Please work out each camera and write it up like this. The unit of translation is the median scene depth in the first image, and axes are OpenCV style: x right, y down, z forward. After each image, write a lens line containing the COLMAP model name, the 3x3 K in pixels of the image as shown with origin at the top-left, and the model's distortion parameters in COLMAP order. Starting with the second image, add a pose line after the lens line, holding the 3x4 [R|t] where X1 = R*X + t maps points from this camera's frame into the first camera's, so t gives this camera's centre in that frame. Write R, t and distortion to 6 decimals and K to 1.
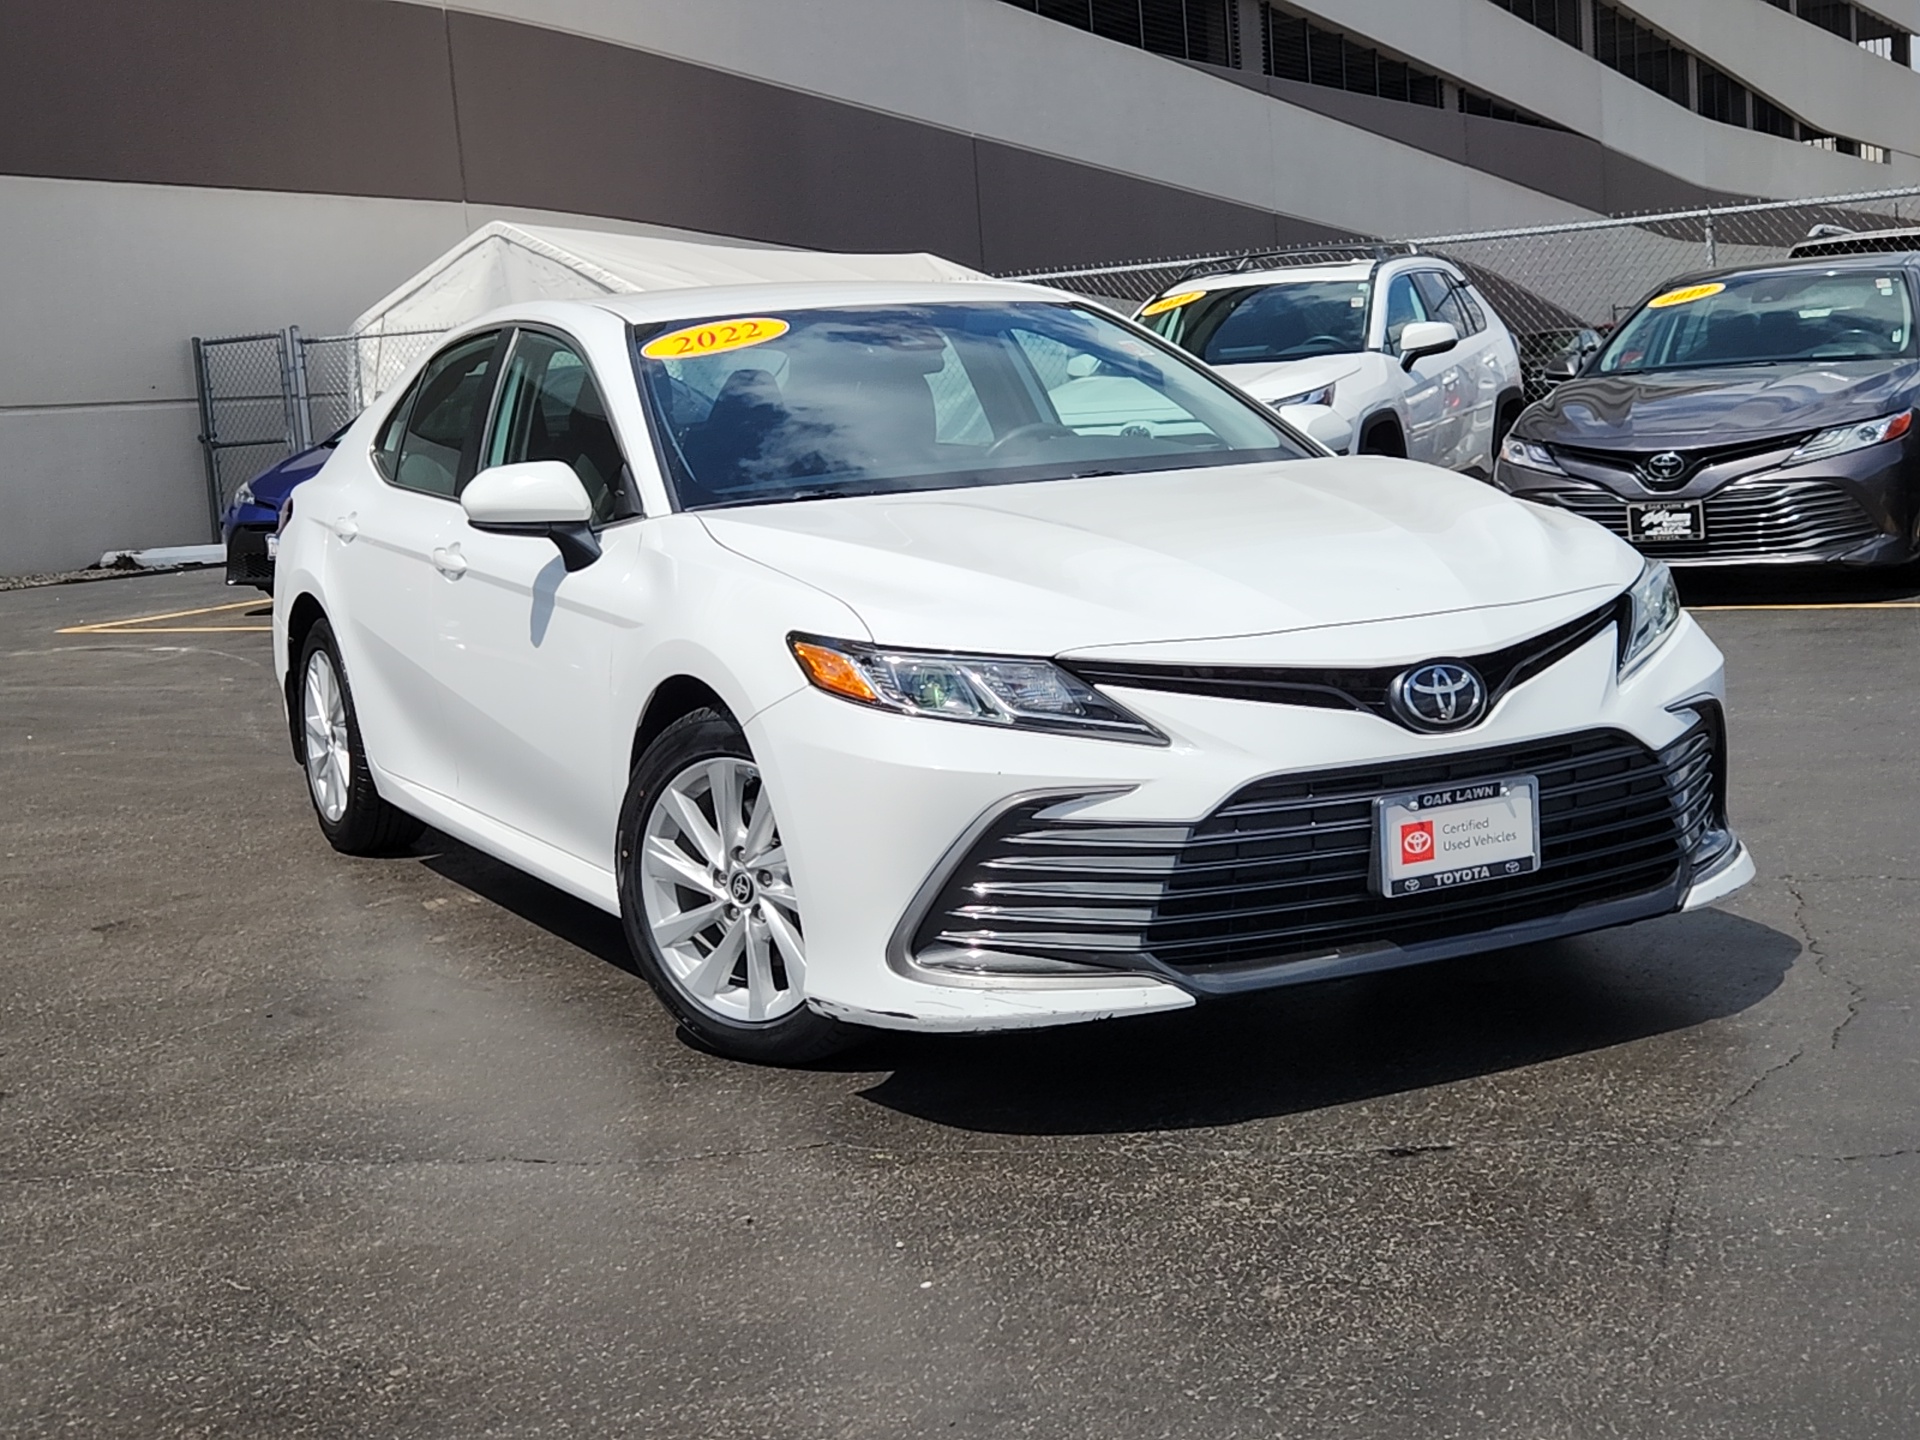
lens RADIAL K [[2602.2, 0, 960.0], [0, 2602.2, 720.0], [0, 0, 1]] dist [0.068586, -0.071369]
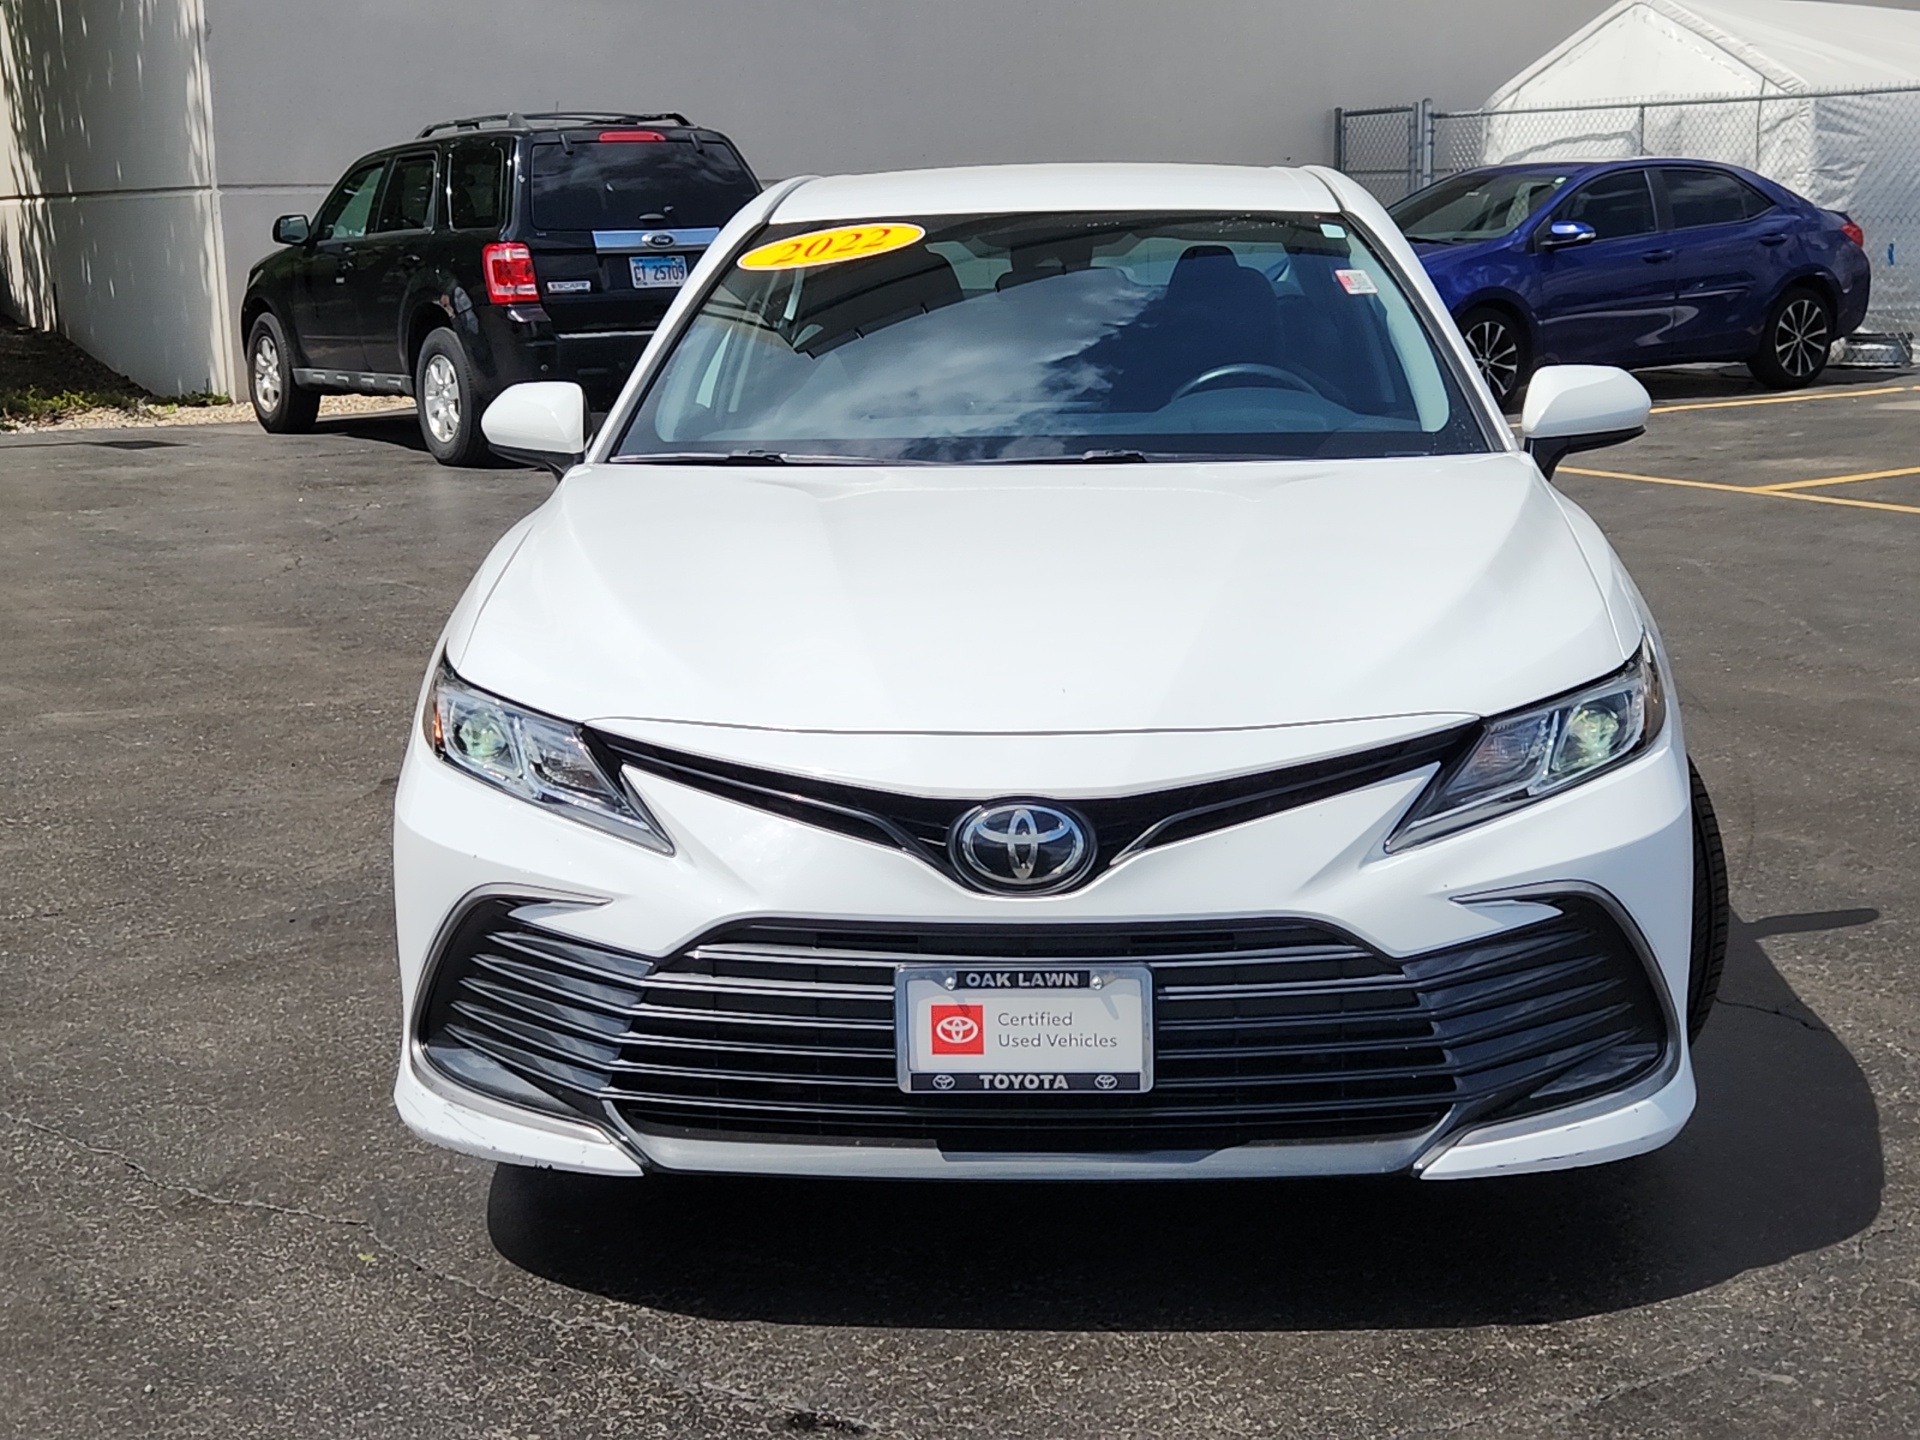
lens RADIAL K [[2602.2, 0, 960.0], [0, 2602.2, 720.0], [0, 0, 1]] dist [0.068586, -0.071369]
pose [[0.864867, 0.147926, -0.479711, 0.530398], [-0.099635, 0.987169, 0.124778, -0.139229], [0.492014, -0.060120, 0.868509, 0.336266]]
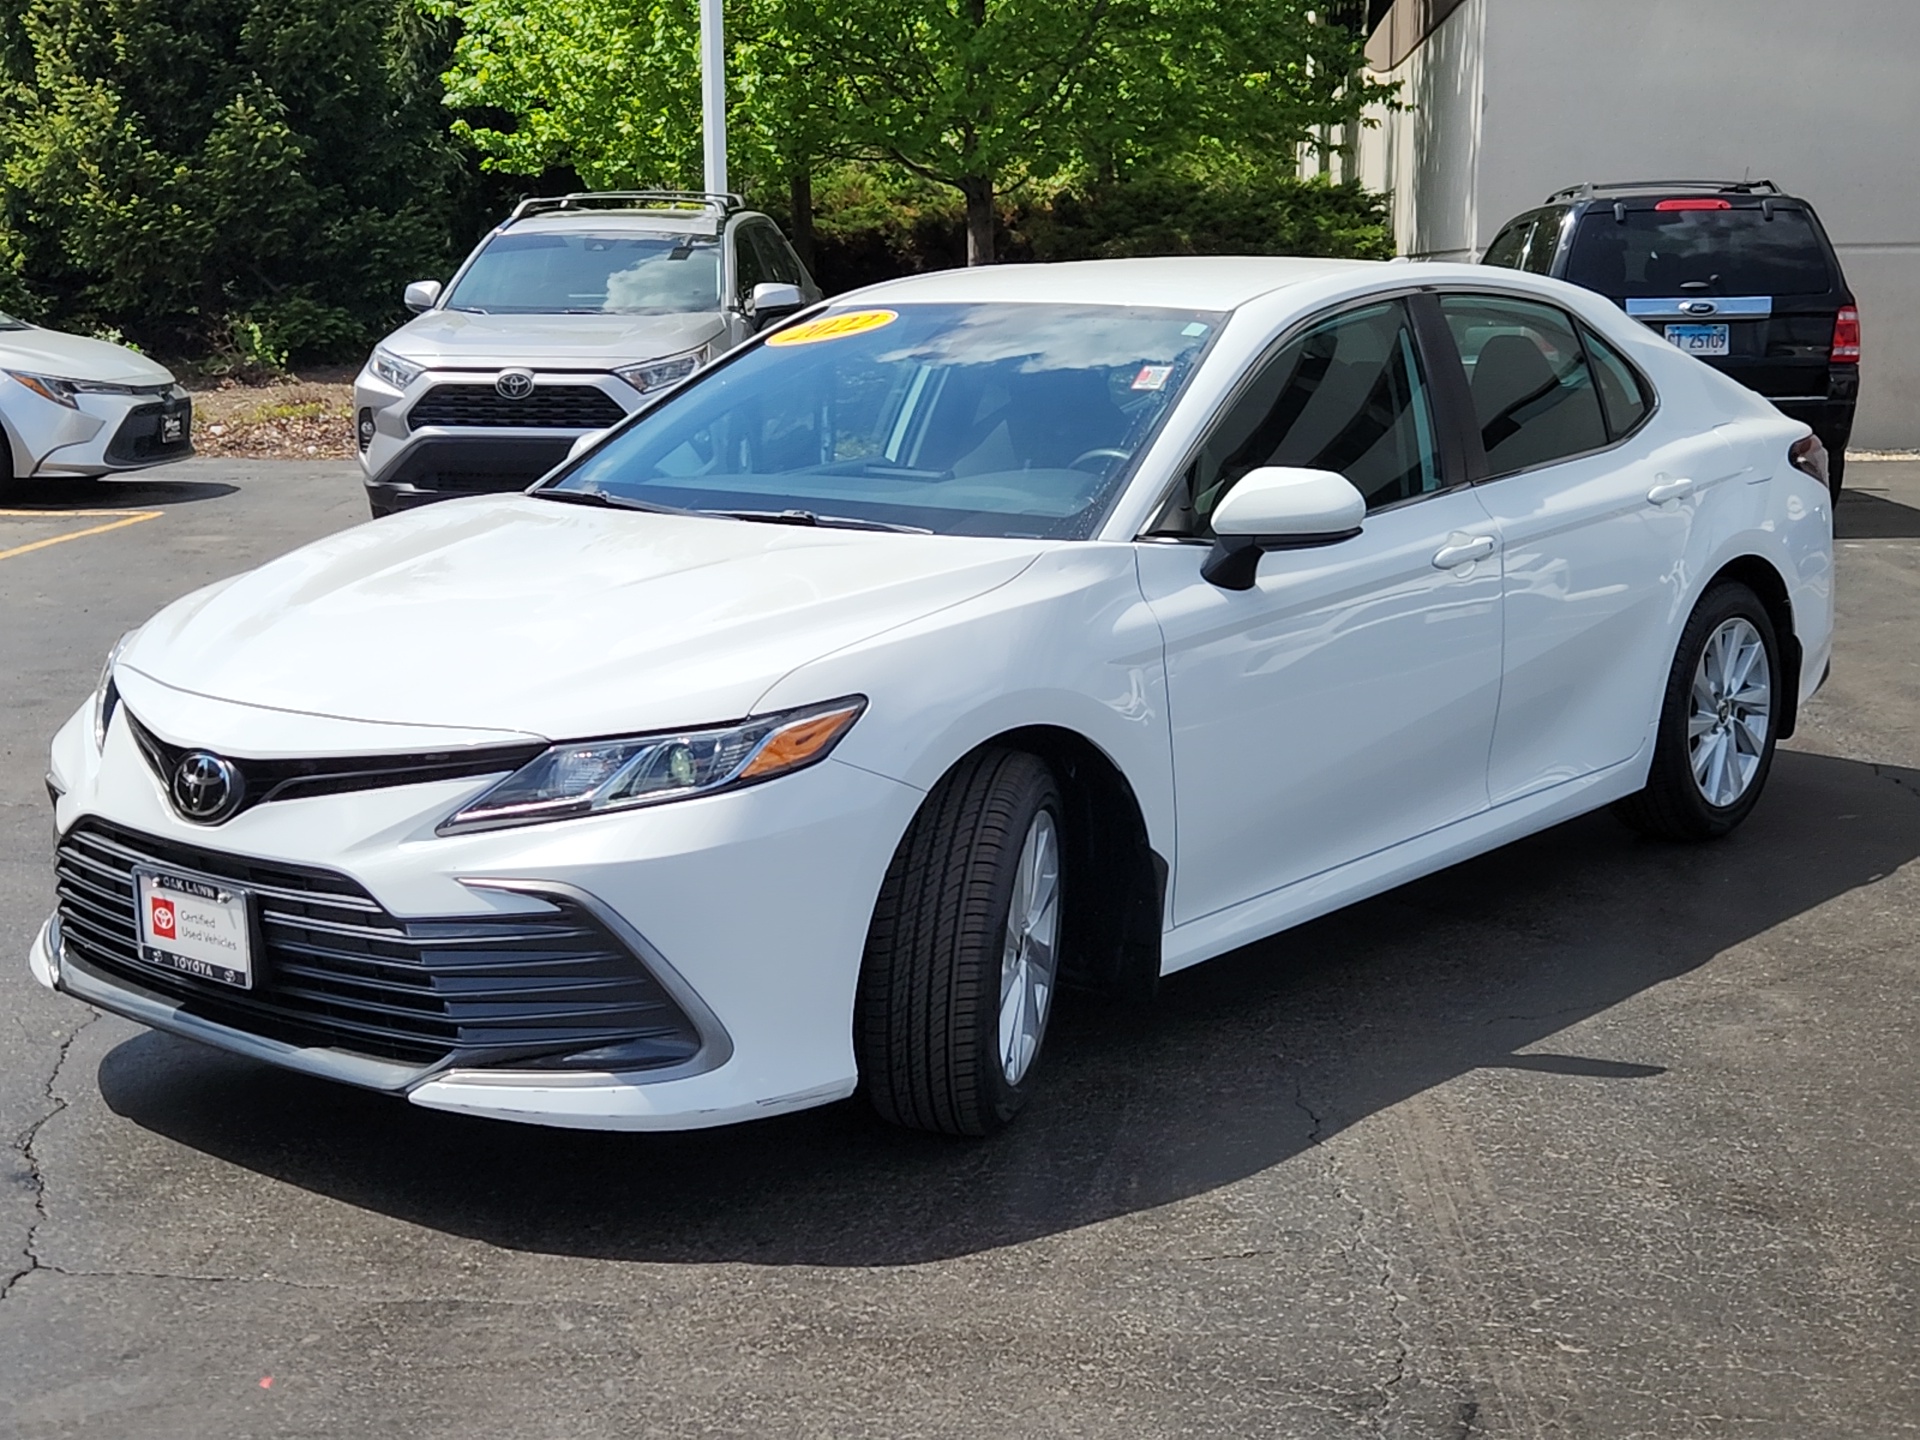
lens RADIAL K [[2602.2, 0, 960.0], [0, 2602.2, 720.0], [0, 0, 1]] dist [0.068586, -0.071369]
pose [[0.396786, 0.221762, -0.890720, 1.195759], [-0.134572, 0.973946, 0.182535, -0.258218], [0.907993, 0.047439, 0.416291, 0.849623]]
